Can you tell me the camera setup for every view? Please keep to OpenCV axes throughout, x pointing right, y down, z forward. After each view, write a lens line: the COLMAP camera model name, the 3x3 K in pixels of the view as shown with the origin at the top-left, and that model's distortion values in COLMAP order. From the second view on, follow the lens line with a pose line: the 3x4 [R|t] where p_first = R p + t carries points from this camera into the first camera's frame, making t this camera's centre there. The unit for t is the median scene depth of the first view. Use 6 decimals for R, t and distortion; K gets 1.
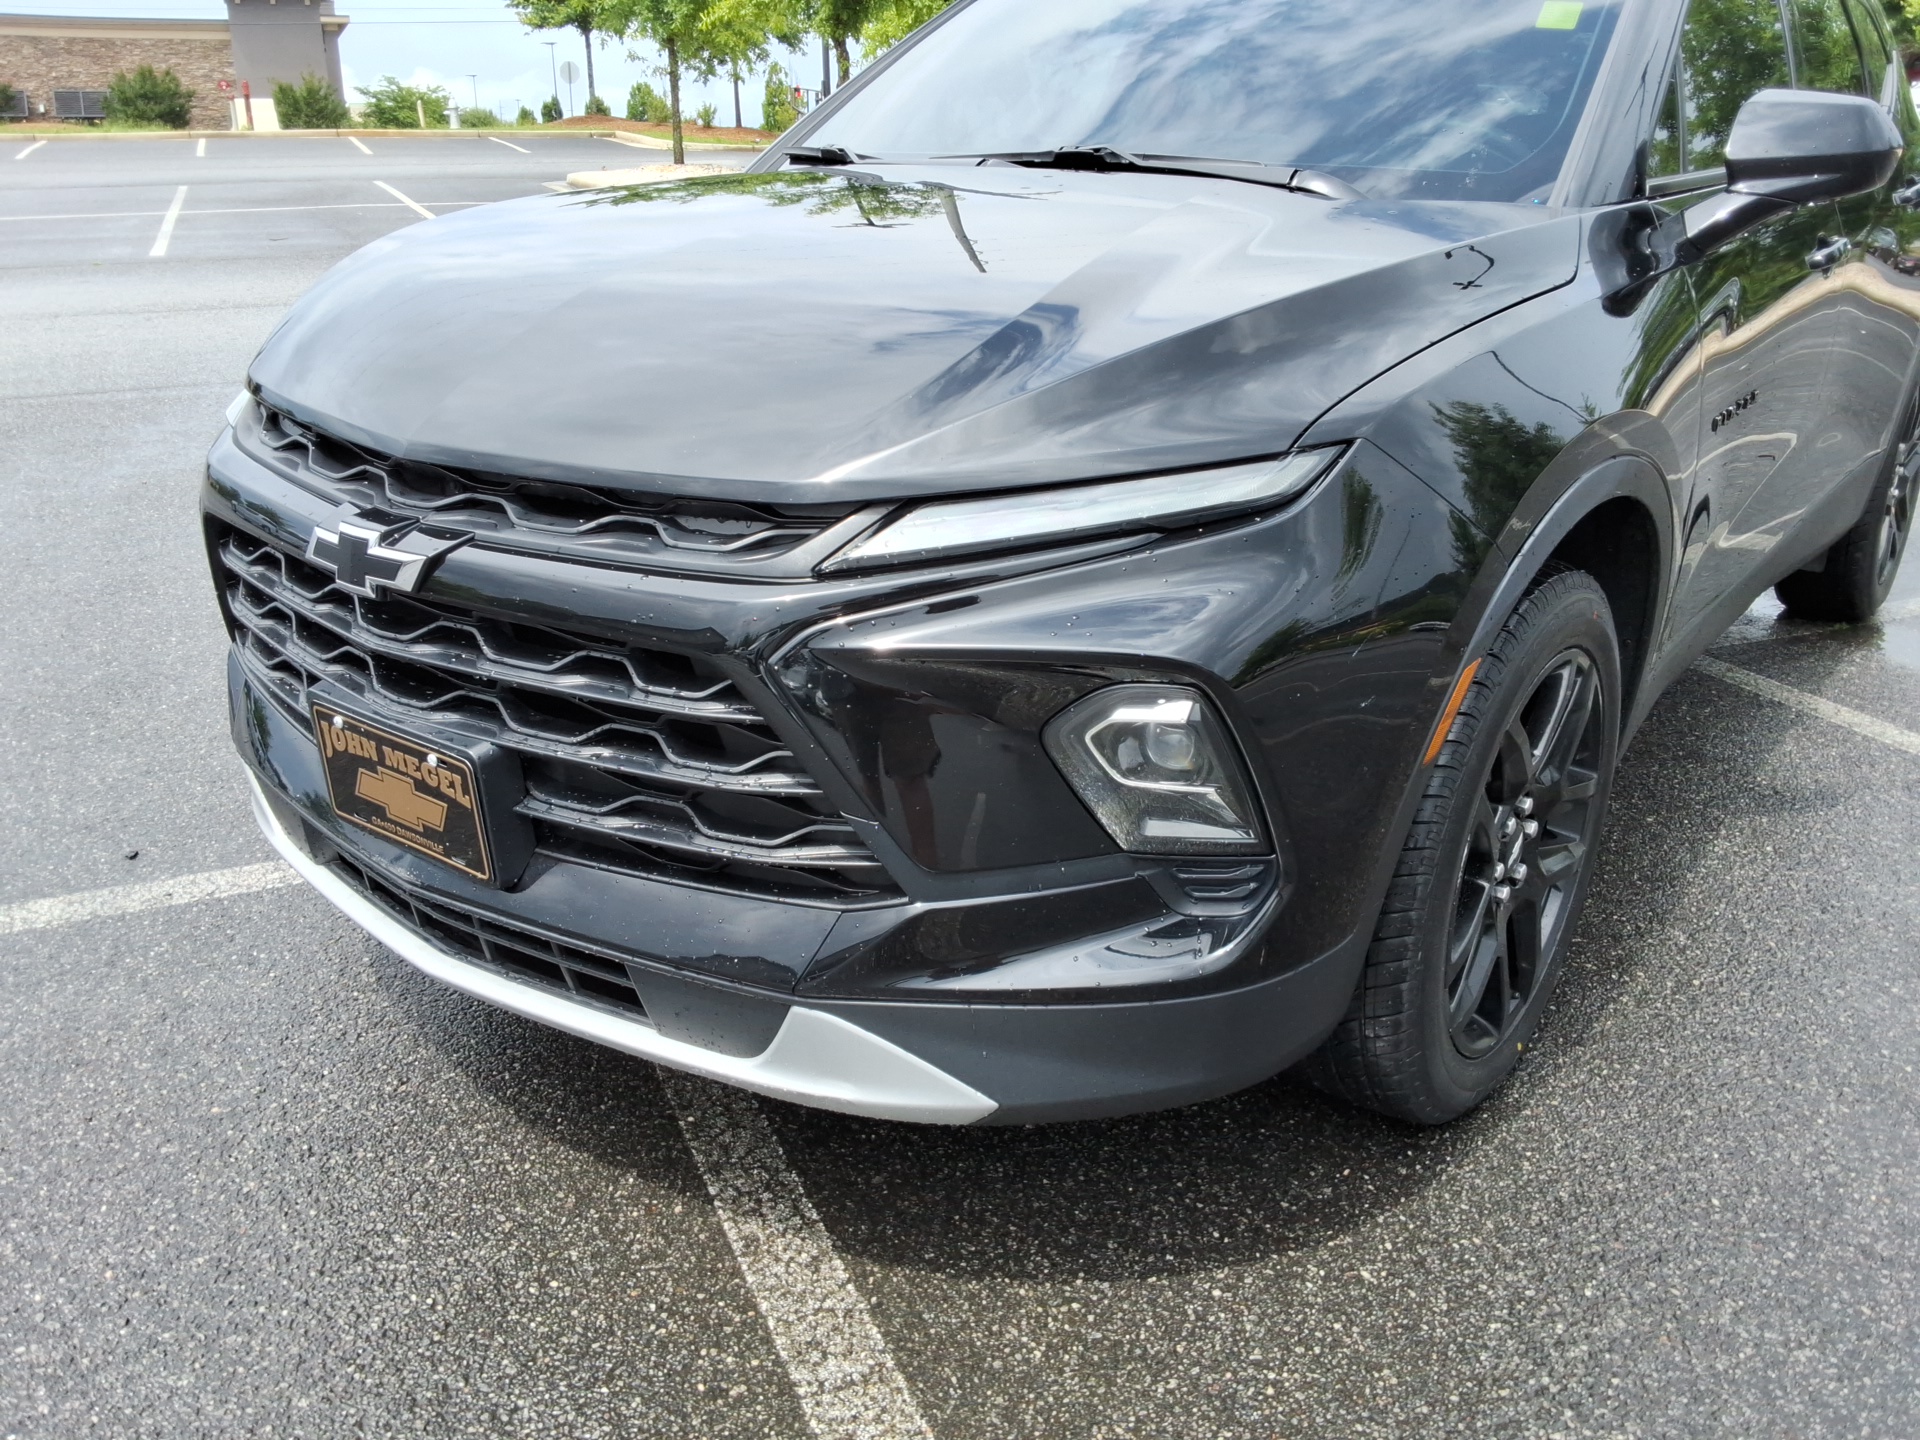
lens RADIAL K [[1542.7, 0, 962.7], [0, 1542.7, 729.4], [0, 0, 1]] dist [0.093067, -0.147250]
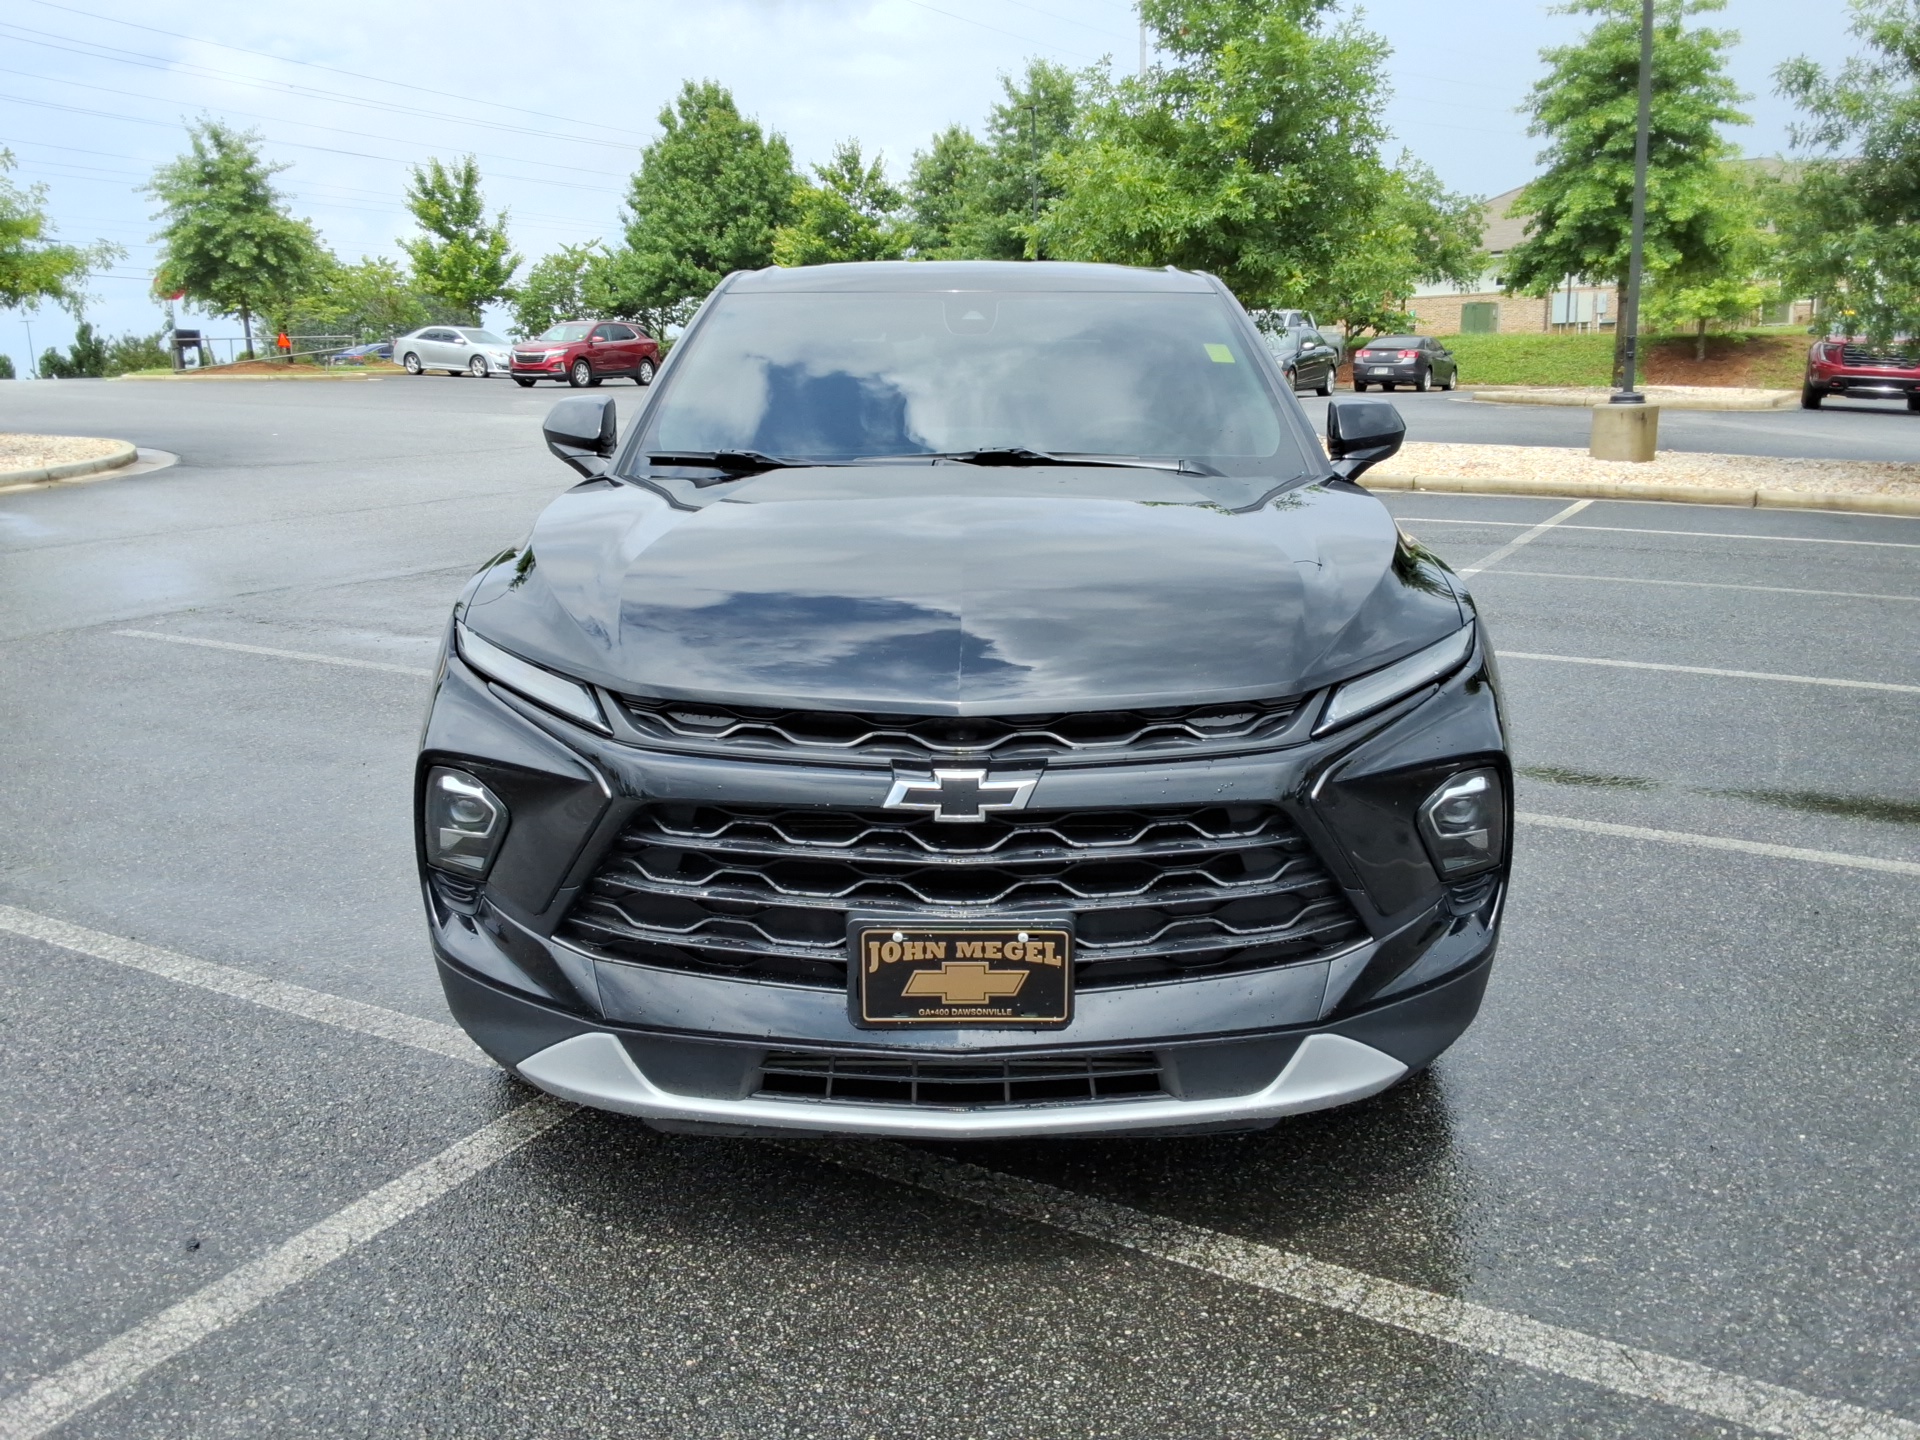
lens RADIAL K [[1542.7, 0, 999.6], [0, 1542.7, 716.5], [0, 0, 1]] dist [0.093067, -0.147250]
pose [[0.794938, -0.148166, 0.588320, -1.054955], [0.230486, 0.970770, -0.066948, -0.075643], [-0.561204, 0.188819, 0.805852, -0.068384]]
